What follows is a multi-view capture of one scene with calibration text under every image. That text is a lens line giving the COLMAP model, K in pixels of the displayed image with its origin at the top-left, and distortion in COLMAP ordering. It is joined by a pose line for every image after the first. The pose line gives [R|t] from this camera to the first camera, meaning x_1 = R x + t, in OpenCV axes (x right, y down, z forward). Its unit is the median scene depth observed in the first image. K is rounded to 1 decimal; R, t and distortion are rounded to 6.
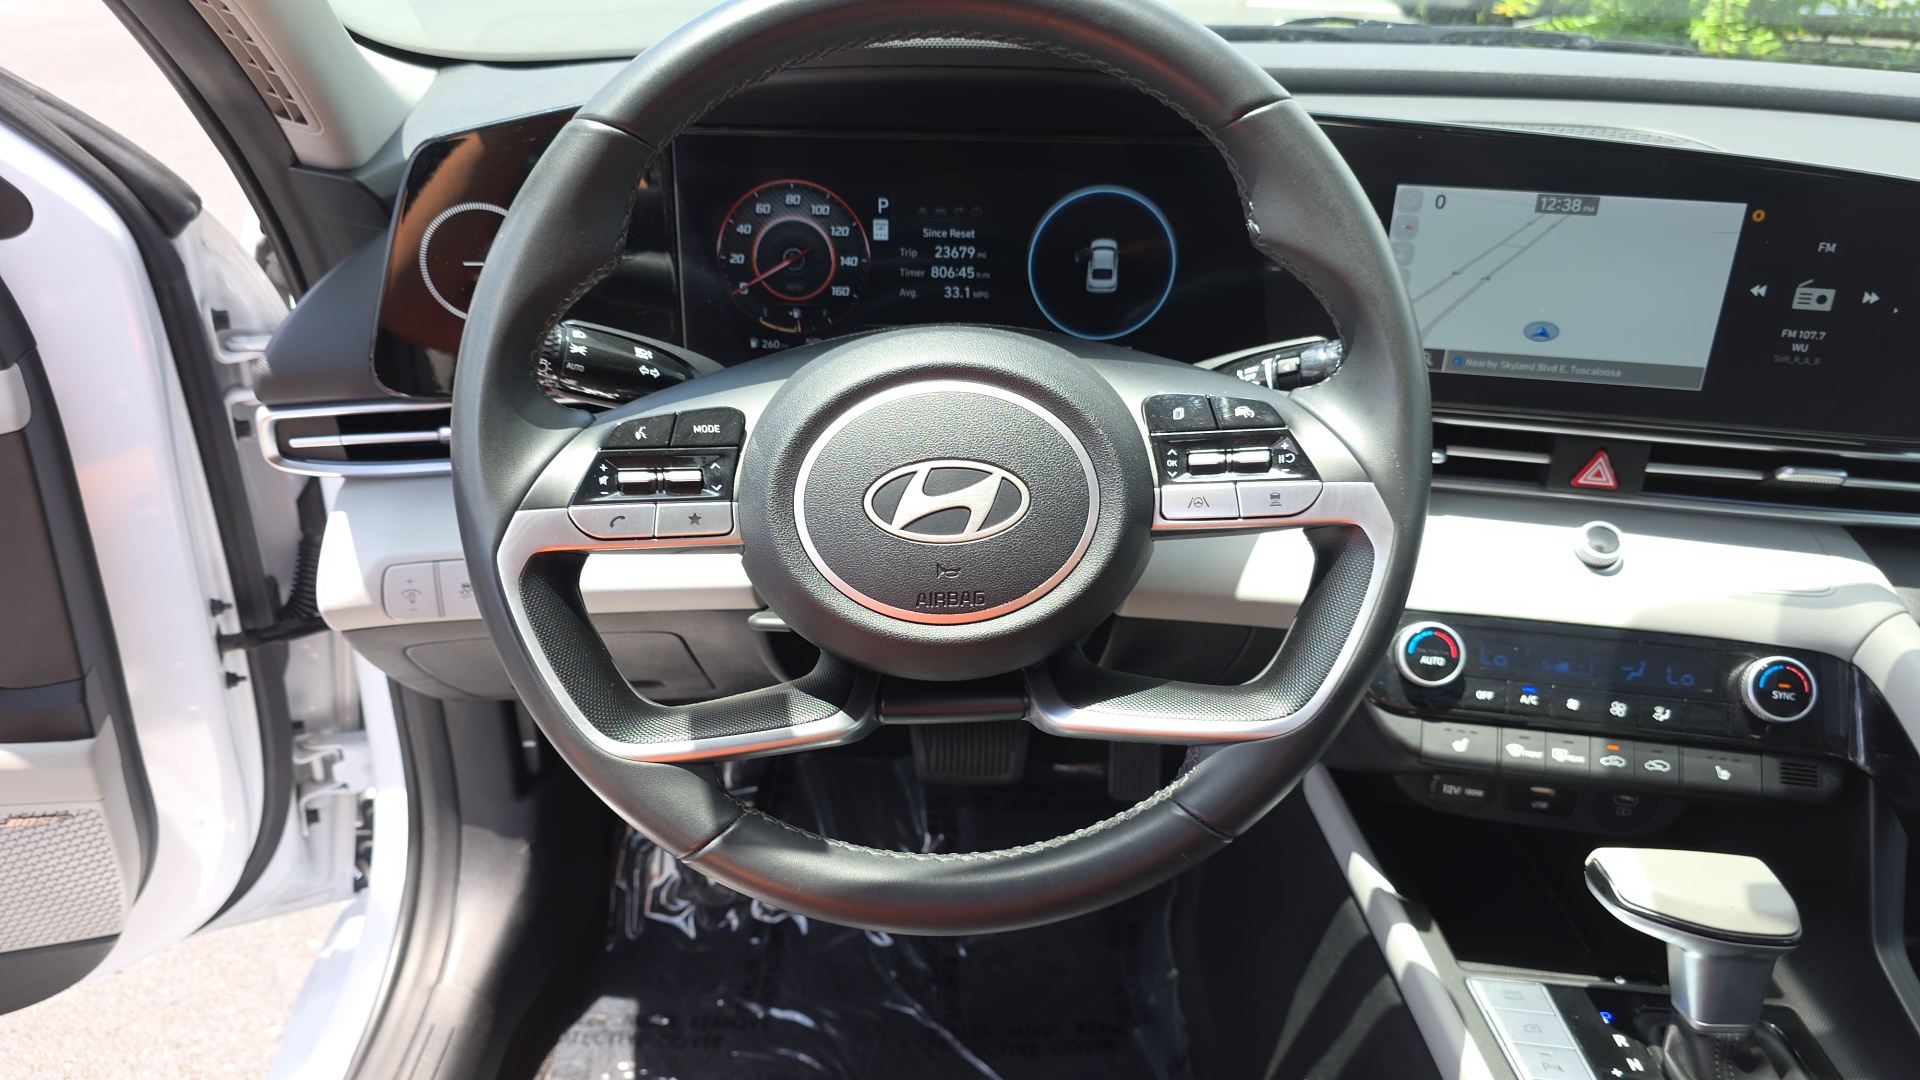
lens RADIAL K [[1302.6, 0, 959.7], [0, 1302.6, 569.5], [0, 0, 1]] dist [0.056960, -0.075383]
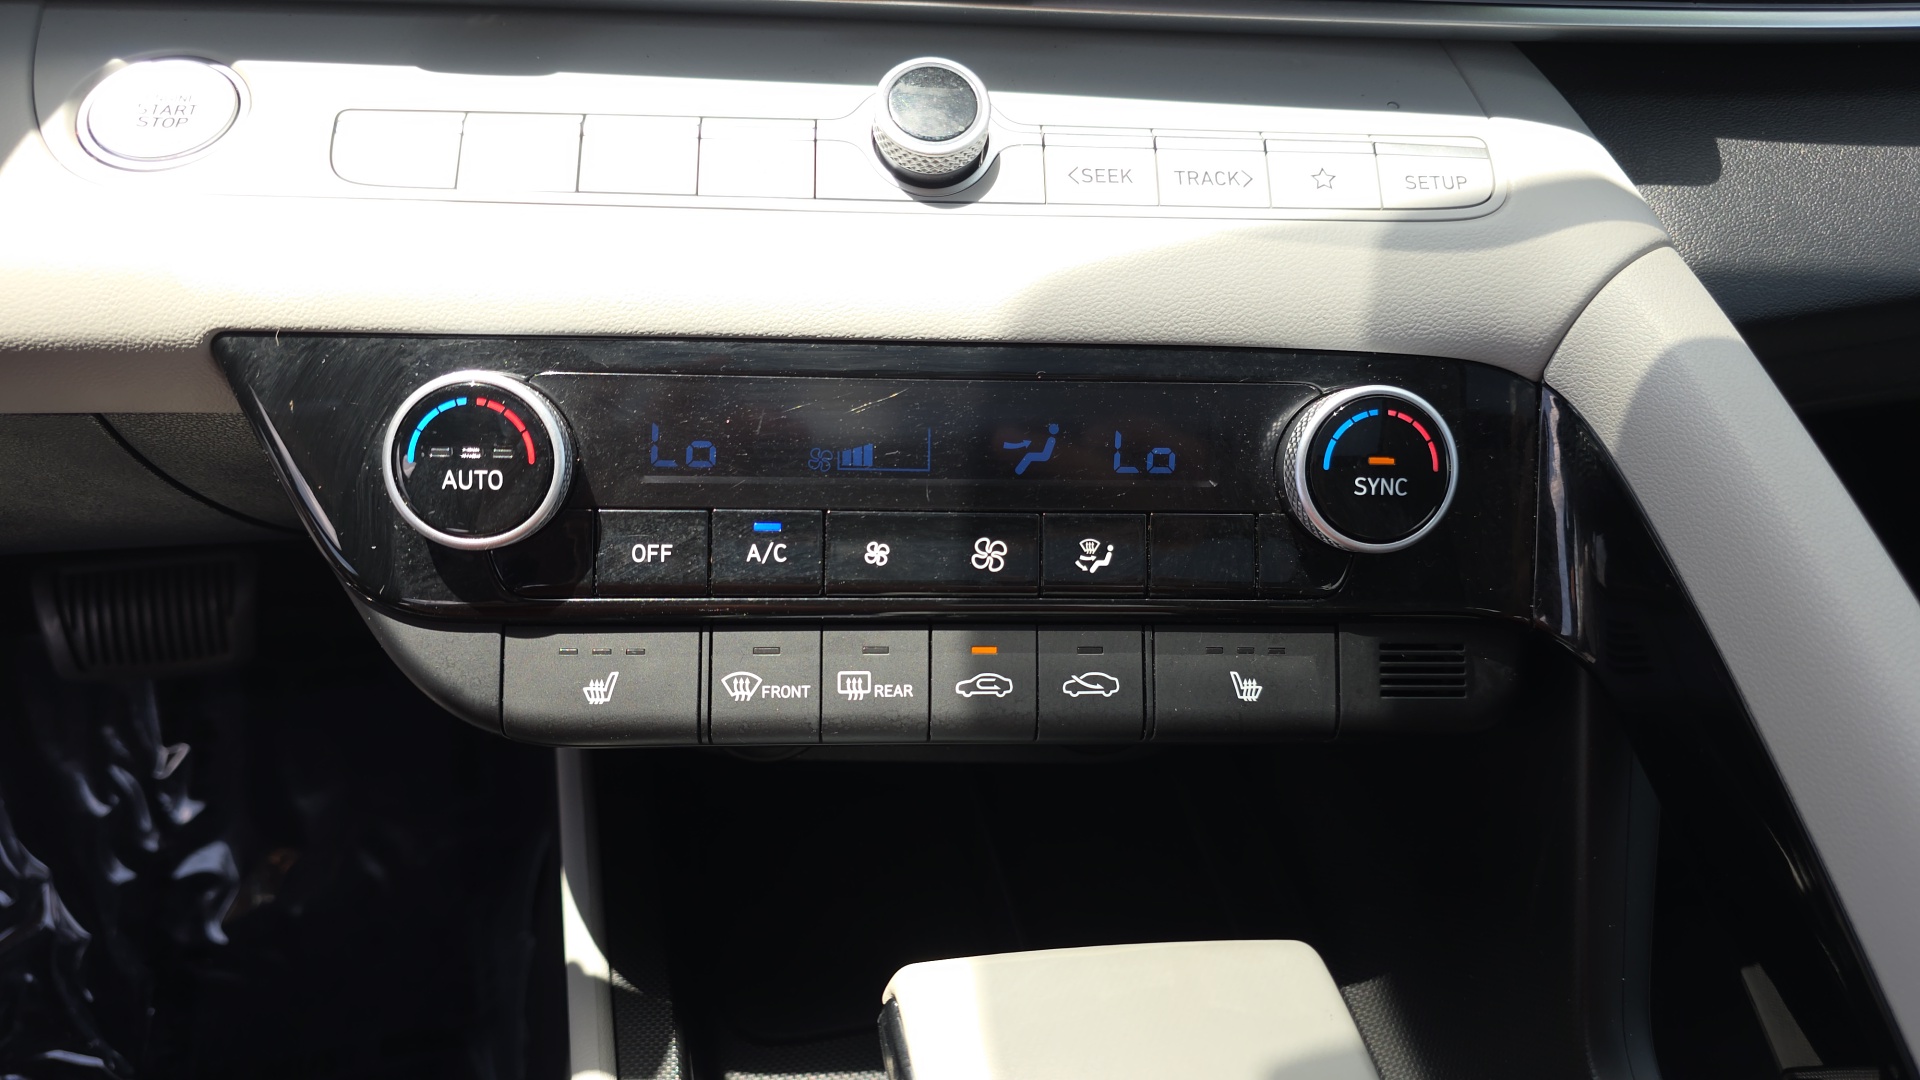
lens RADIAL K [[1324.2, 0, 946.9], [0, 1324.2, 548.6], [0, 0, 1]] dist [0.046138, -0.059150]
pose [[0.980635, -0.107099, 0.163969, 0.432282], [0.074340, 0.978125, 0.194279, 0.028433], [-0.181189, -0.178327, 0.967145, 0.637586]]
